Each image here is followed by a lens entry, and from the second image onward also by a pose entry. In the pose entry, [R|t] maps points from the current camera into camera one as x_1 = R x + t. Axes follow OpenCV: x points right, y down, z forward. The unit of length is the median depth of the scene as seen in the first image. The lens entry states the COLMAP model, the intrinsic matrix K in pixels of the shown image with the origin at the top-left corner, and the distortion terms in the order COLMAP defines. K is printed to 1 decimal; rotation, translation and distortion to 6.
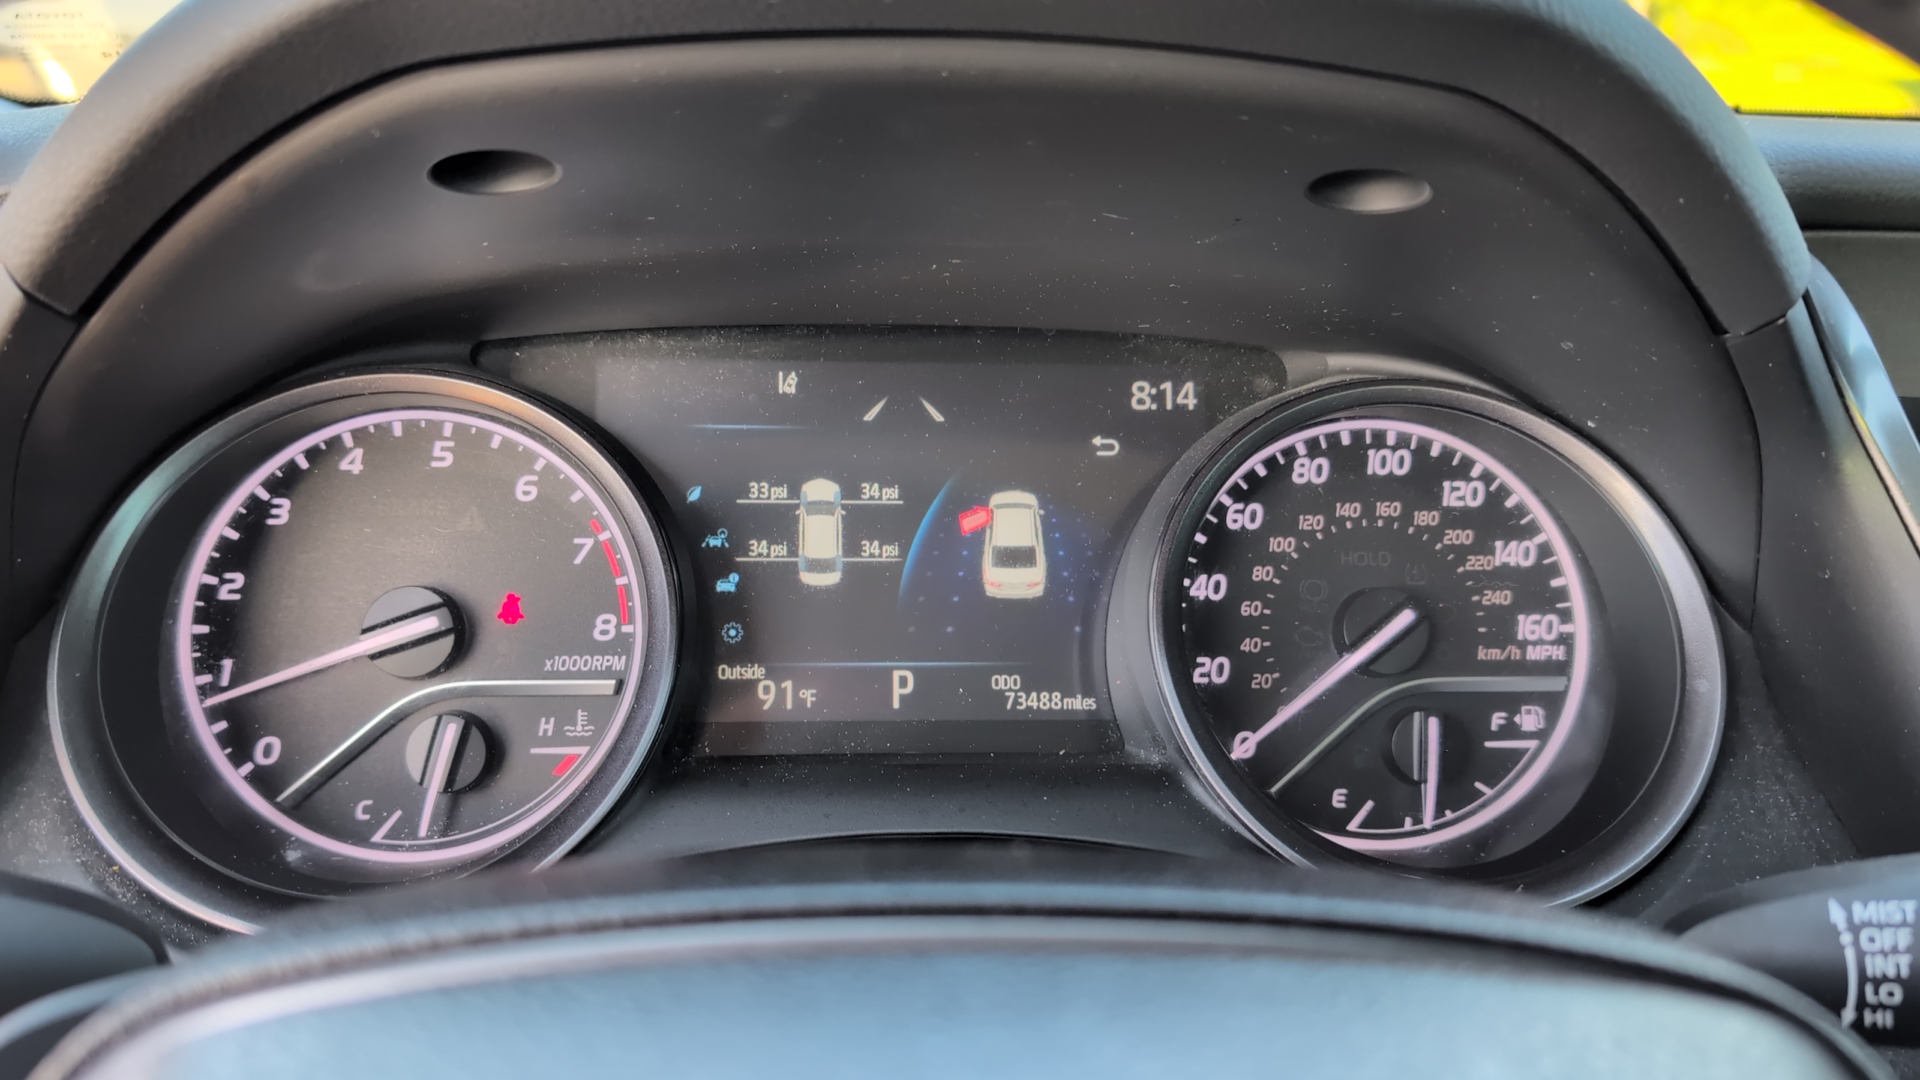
lens RADIAL K [[1548.5, 0, 960.0], [0, 1548.5, 540.0], [0, 0, 1]] dist [0.035655, -0.080790]
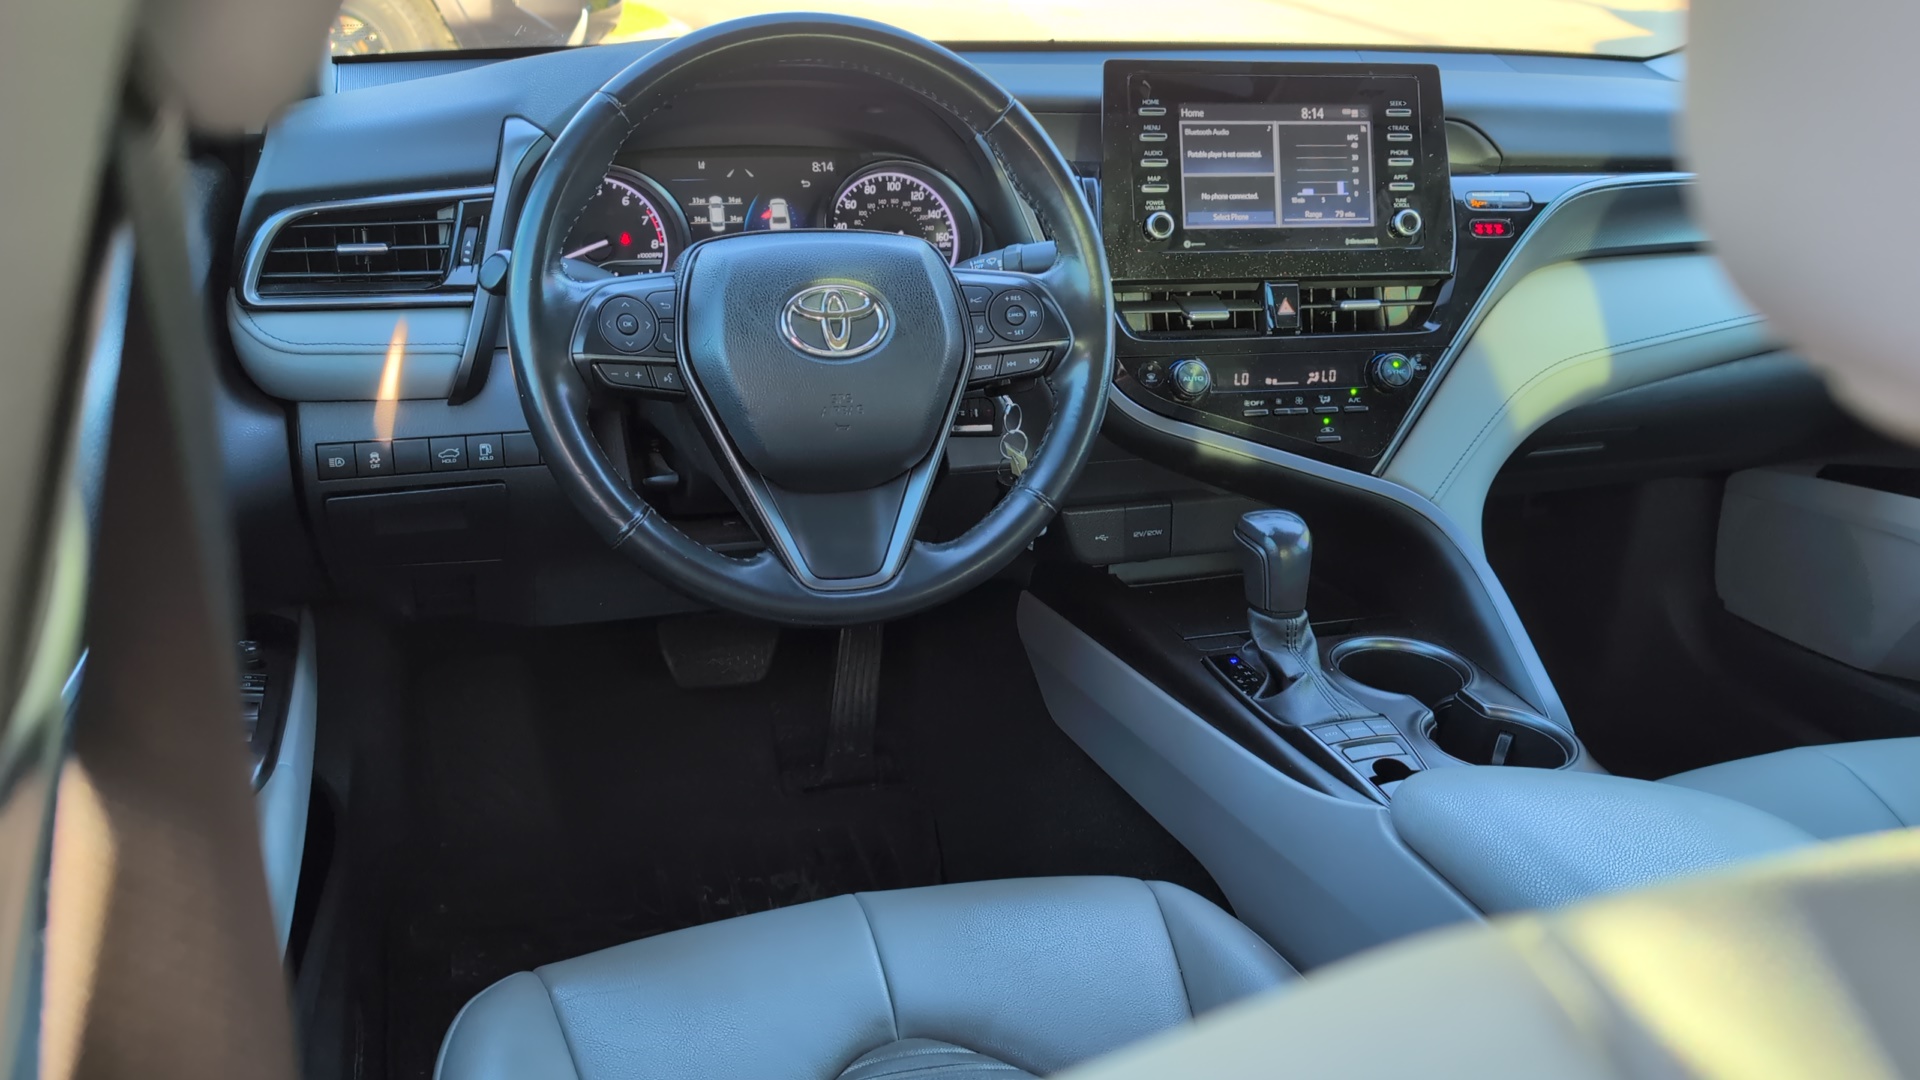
lens RADIAL K [[1622.9, 0, 981.1], [0, 1622.9, 537.9], [0, 0, 1]] dist [0.062700, -0.093630]
pose [[0.968692, -0.080340, 0.234908, -0.395976], [0.058097, 0.993277, 0.100131, 0.344626], [-0.241373, -0.083349, 0.966846, -2.348357]]
